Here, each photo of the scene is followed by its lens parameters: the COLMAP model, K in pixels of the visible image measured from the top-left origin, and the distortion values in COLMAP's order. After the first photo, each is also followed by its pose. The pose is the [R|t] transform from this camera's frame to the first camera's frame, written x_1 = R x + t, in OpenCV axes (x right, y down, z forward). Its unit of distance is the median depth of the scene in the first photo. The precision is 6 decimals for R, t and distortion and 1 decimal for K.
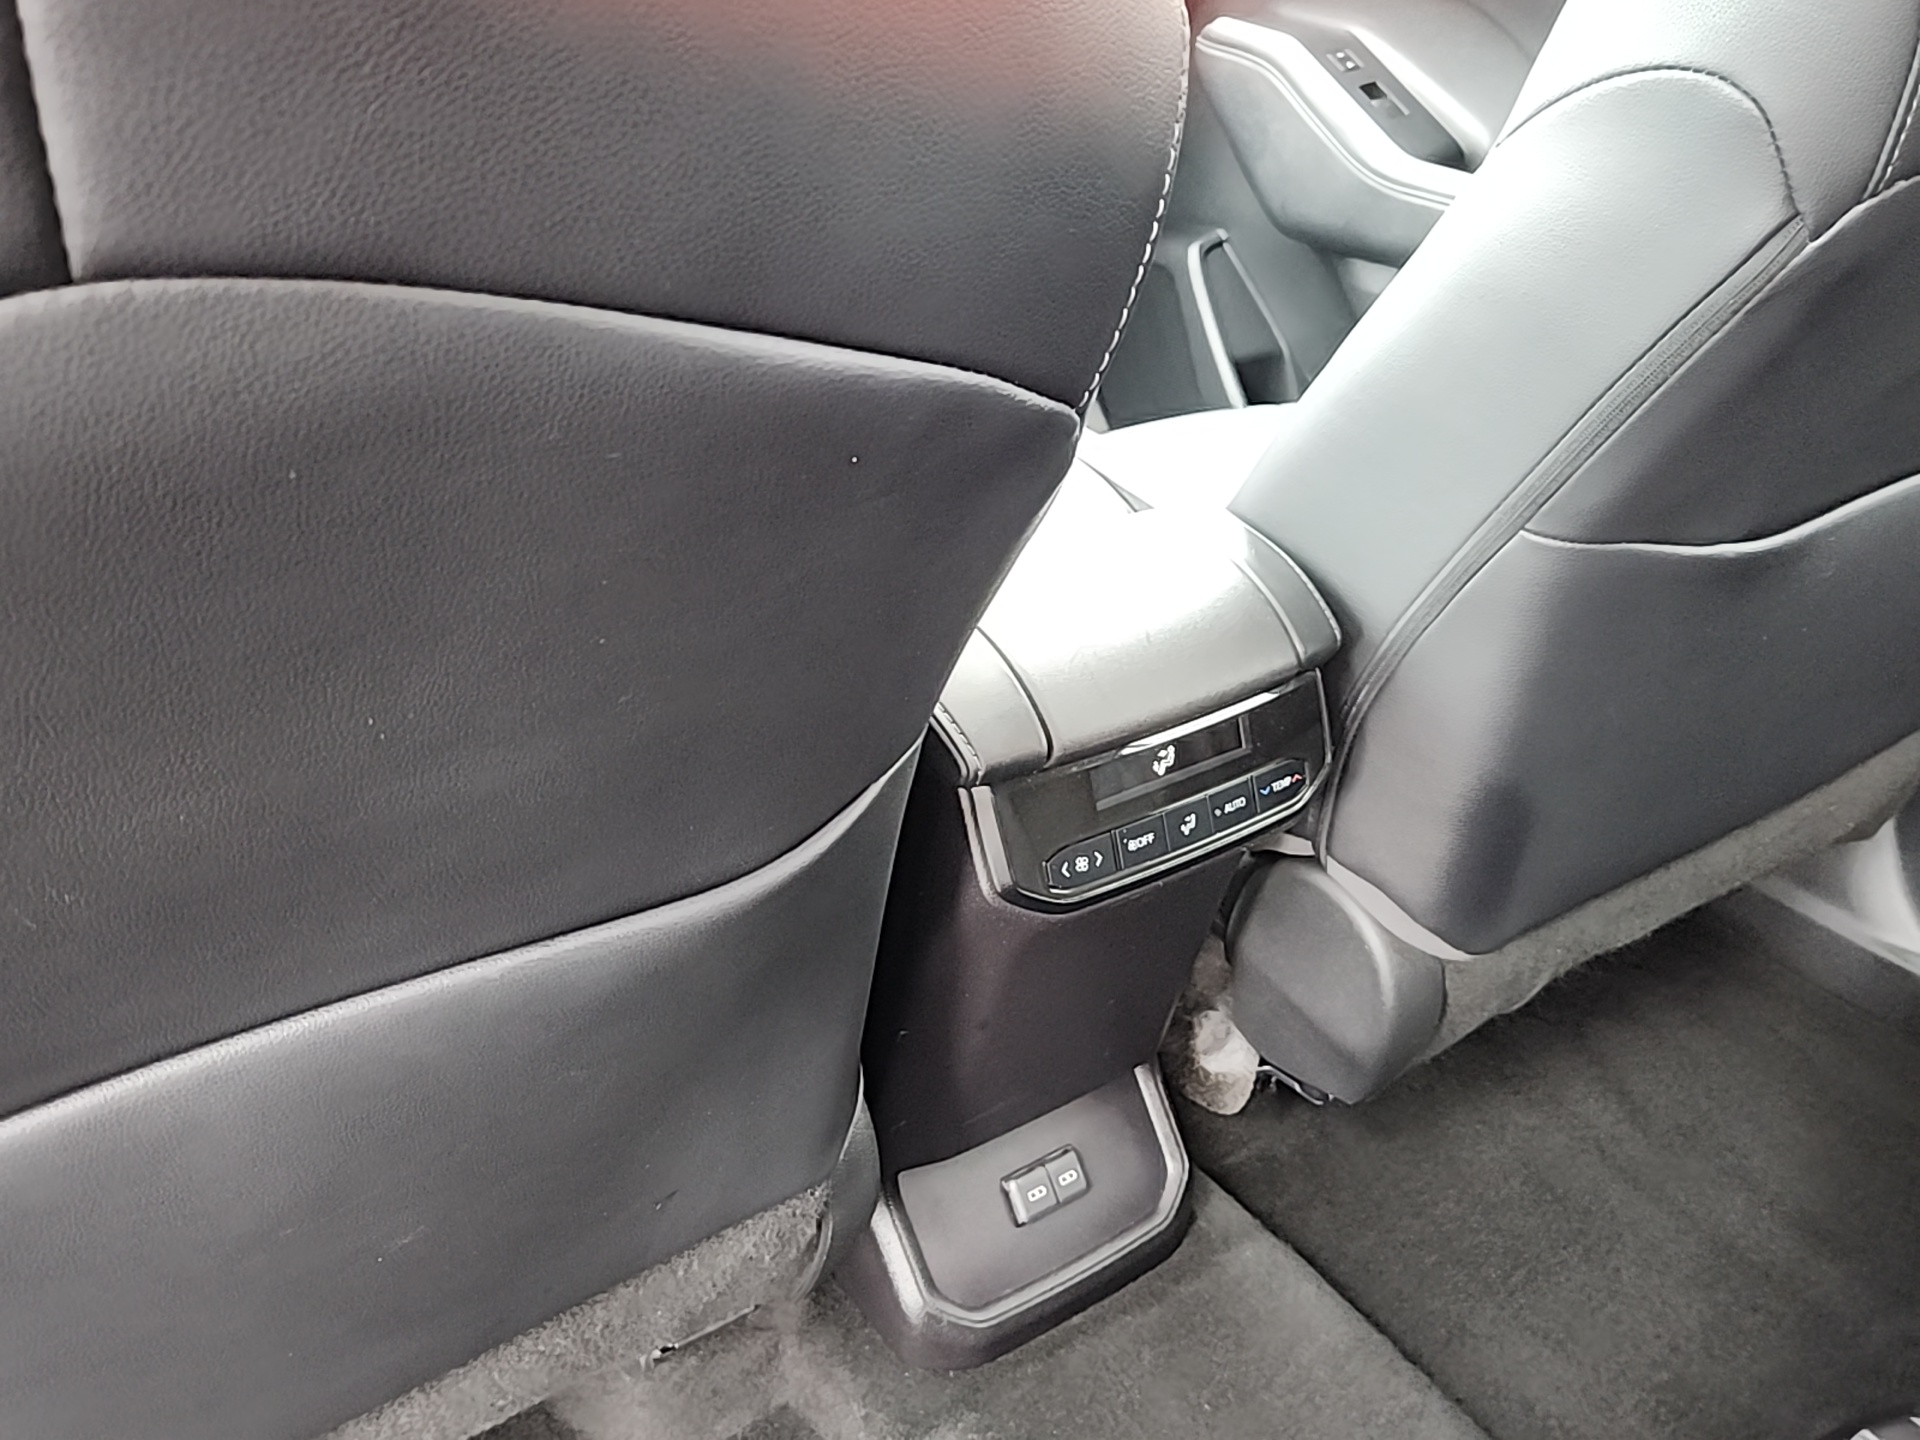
lens RADIAL K [[1676.2, 0, 1009.5], [0, 1676.2, 714.7], [0, 0, 1]] dist [0.031850, -0.008359]
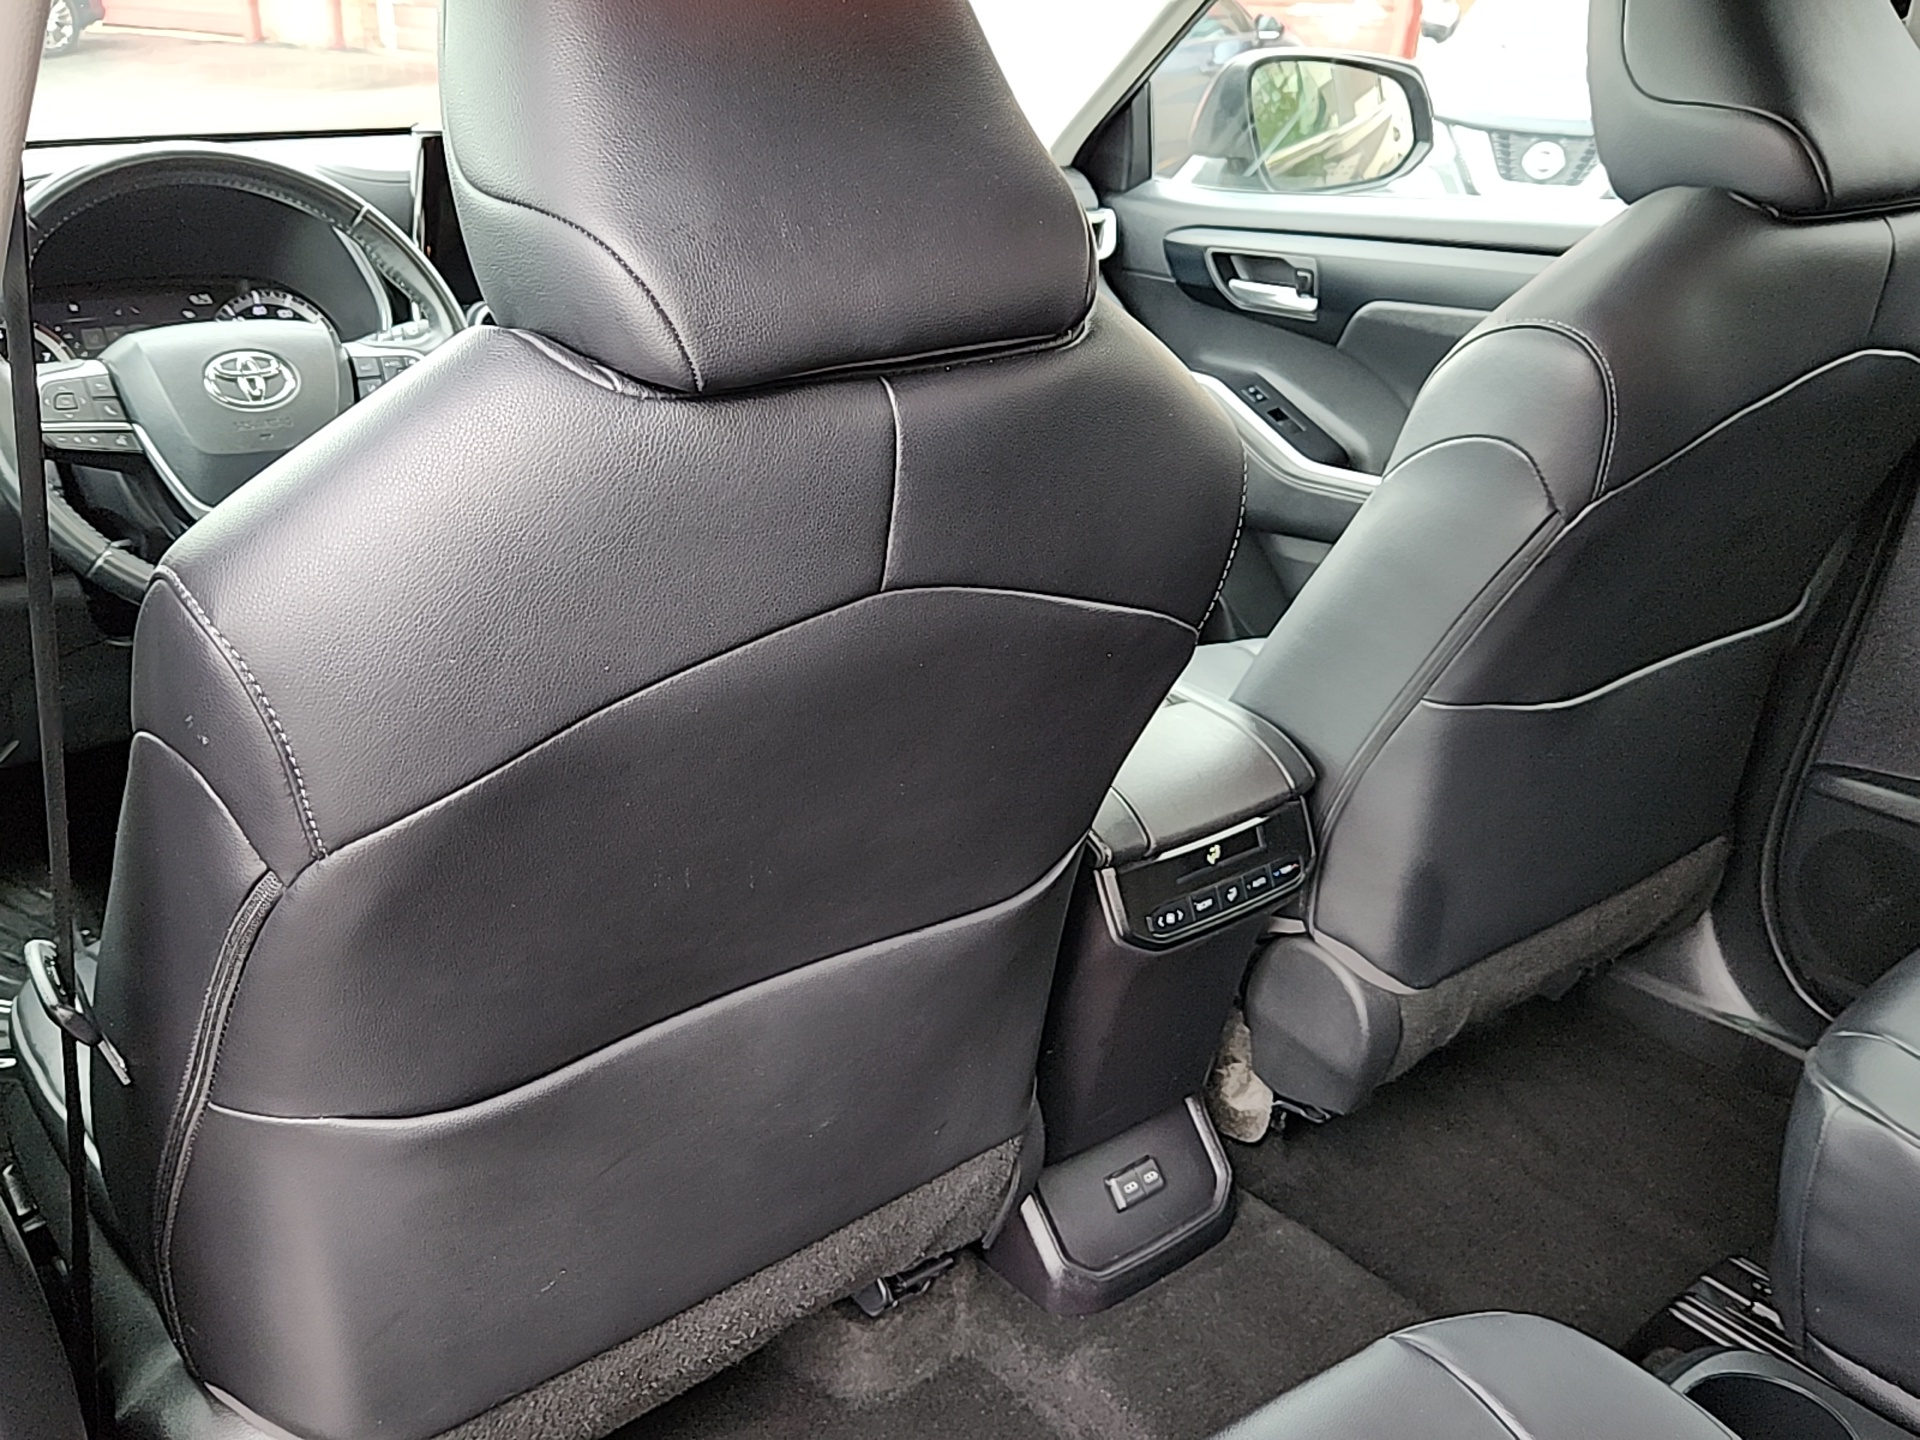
lens RADIAL K [[1754.1, 0, 948.7], [0, 1754.1, 710.1], [0, 0, 1]] dist [0.046684, -0.012289]
pose [[0.998093, -0.049313, 0.037116, -0.177995], [0.054721, 0.985175, -0.162591, 0.124741], [-0.028548, 0.164312, 0.985995, -0.547581]]
